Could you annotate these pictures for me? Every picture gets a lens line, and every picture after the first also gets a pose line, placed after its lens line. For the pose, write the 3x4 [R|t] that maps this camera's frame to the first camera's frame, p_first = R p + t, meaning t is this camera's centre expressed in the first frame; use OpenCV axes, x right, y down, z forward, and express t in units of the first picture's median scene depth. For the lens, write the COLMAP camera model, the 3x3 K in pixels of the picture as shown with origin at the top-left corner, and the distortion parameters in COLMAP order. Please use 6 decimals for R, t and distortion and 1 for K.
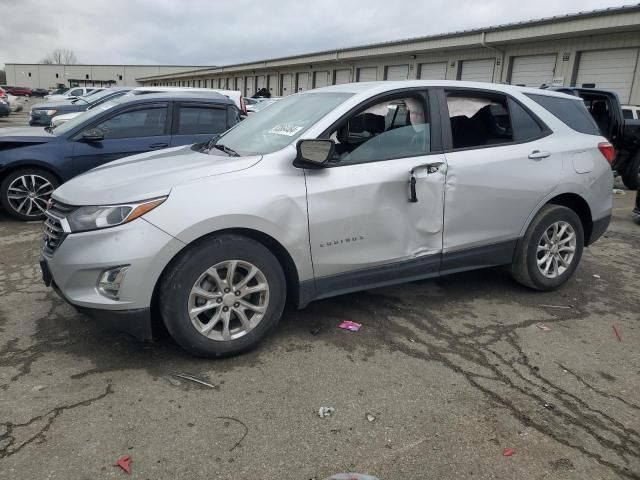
lens RADIAL K [[517.1, 0, 320.0], [0, 517.1, 240.0], [0, 0, 1]] dist [0.007692, -0.003541]
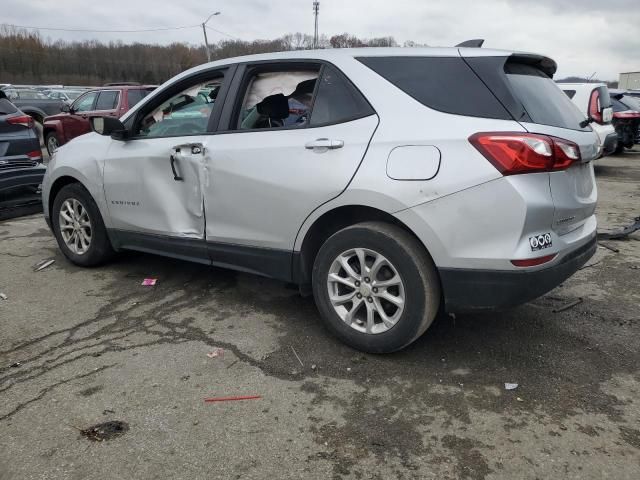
lens RADIAL K [[517.1, 0, 320.0], [0, 517.1, 240.0], [0, 0, 1]] dist [0.007692, -0.003541]
pose [[0.454233, 0.189776, -0.870435, 1.125162], [-0.211212, 0.972132, 0.101729, -0.112236], [0.865484, 0.137638, 0.481658, 0.706518]]
